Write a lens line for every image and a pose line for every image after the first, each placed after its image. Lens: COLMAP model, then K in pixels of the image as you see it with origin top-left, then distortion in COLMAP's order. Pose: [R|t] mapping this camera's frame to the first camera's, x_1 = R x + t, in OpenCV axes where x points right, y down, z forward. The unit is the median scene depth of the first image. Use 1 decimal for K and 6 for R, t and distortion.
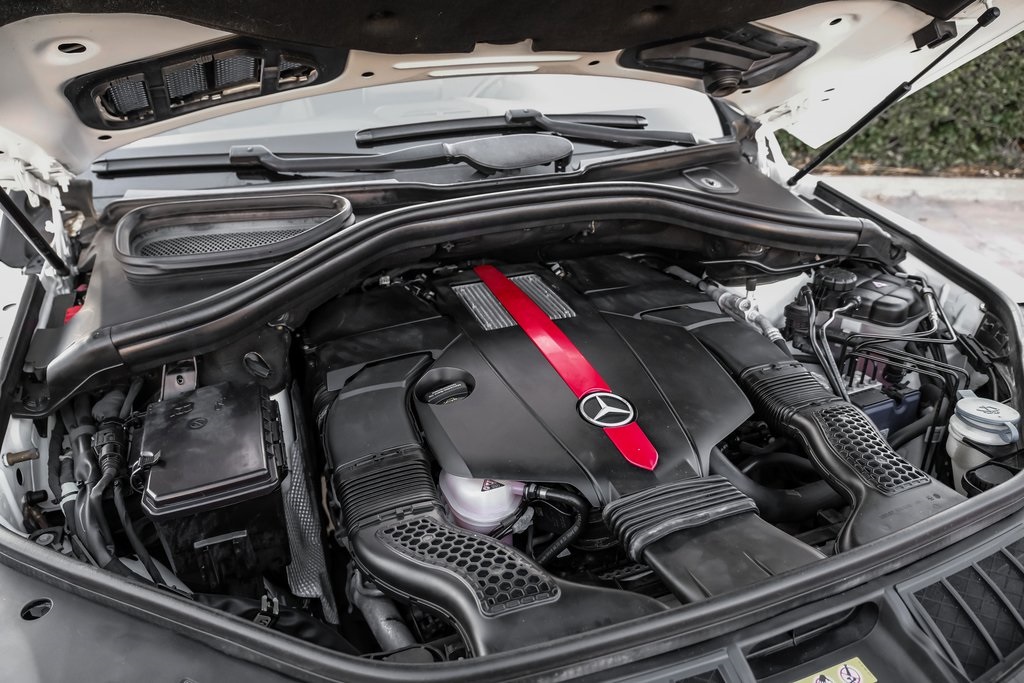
lens RADIAL K [[715.4, 0, 548.5], [0, 715.4, 319.9], [0, 0, 1]] dist [-0.023372, 0.002143]
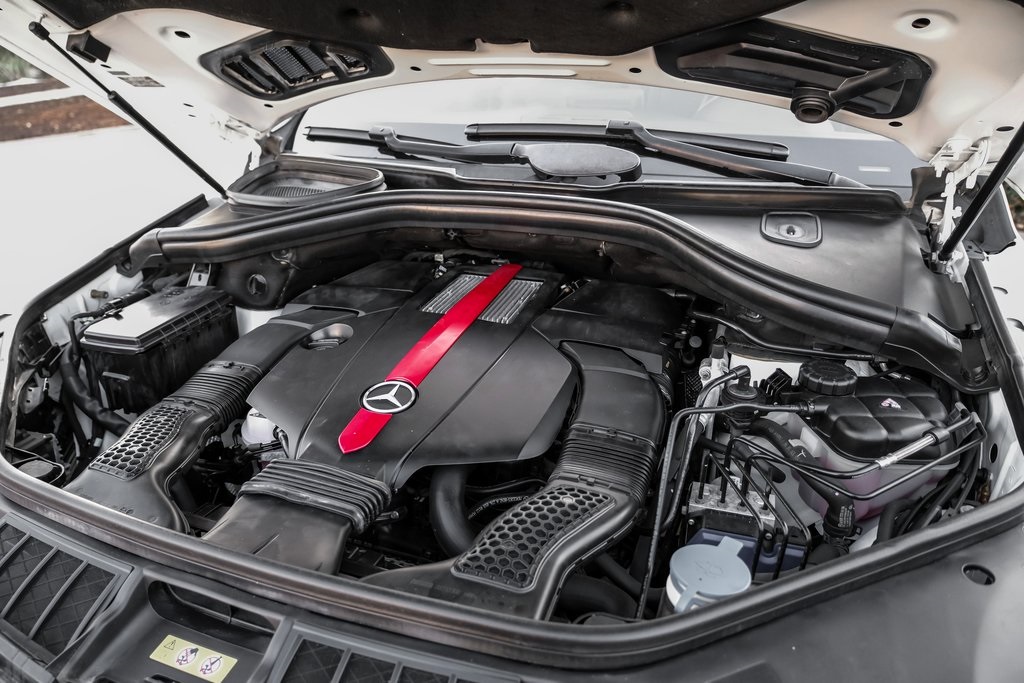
lens RADIAL K [[712.1, 0, 512.3], [0, 712.1, 357.6], [0, 0, 1]] dist [-0.008922, -0.000083]
pose [[0.735393, 0.288650, -0.613090, 0.622298], [-0.276890, 0.953762, 0.116917, -0.073717], [0.618490, 0.083779, 0.781314, 0.226953]]
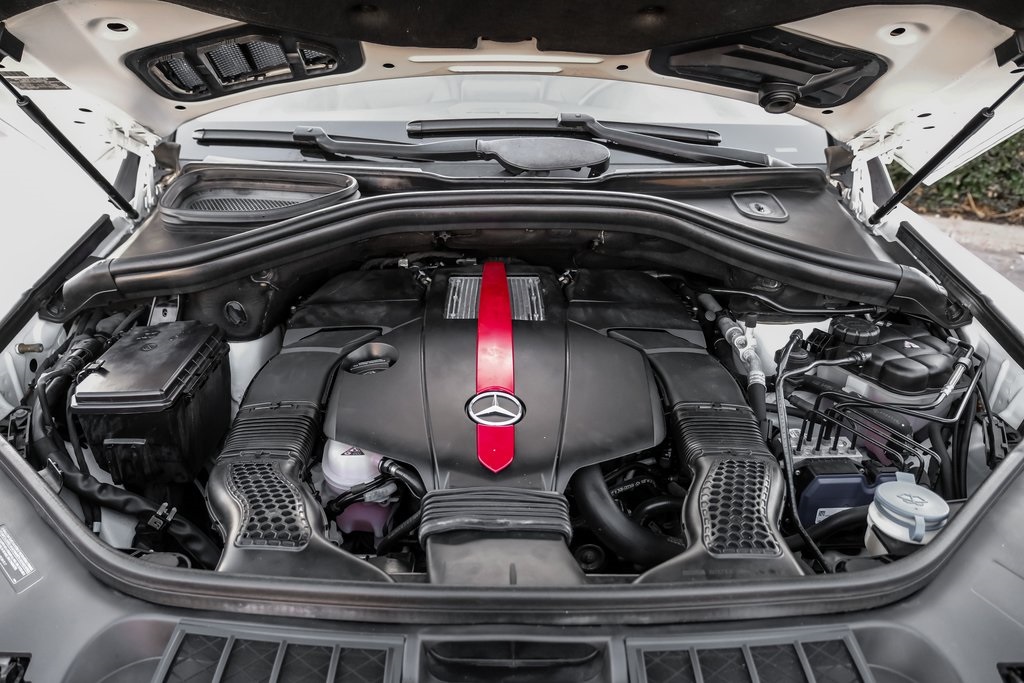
lens RADIAL K [[738.1, 0, 521.0], [0, 738.1, 339.5], [0, 0, 1]] dist [-0.019863, 0.001479]
pose [[0.931774, 0.166581, -0.322563, 0.322883], [-0.167690, 0.985534, 0.024560, -0.000313], [0.321988, 0.031206, 0.946229, 0.029763]]
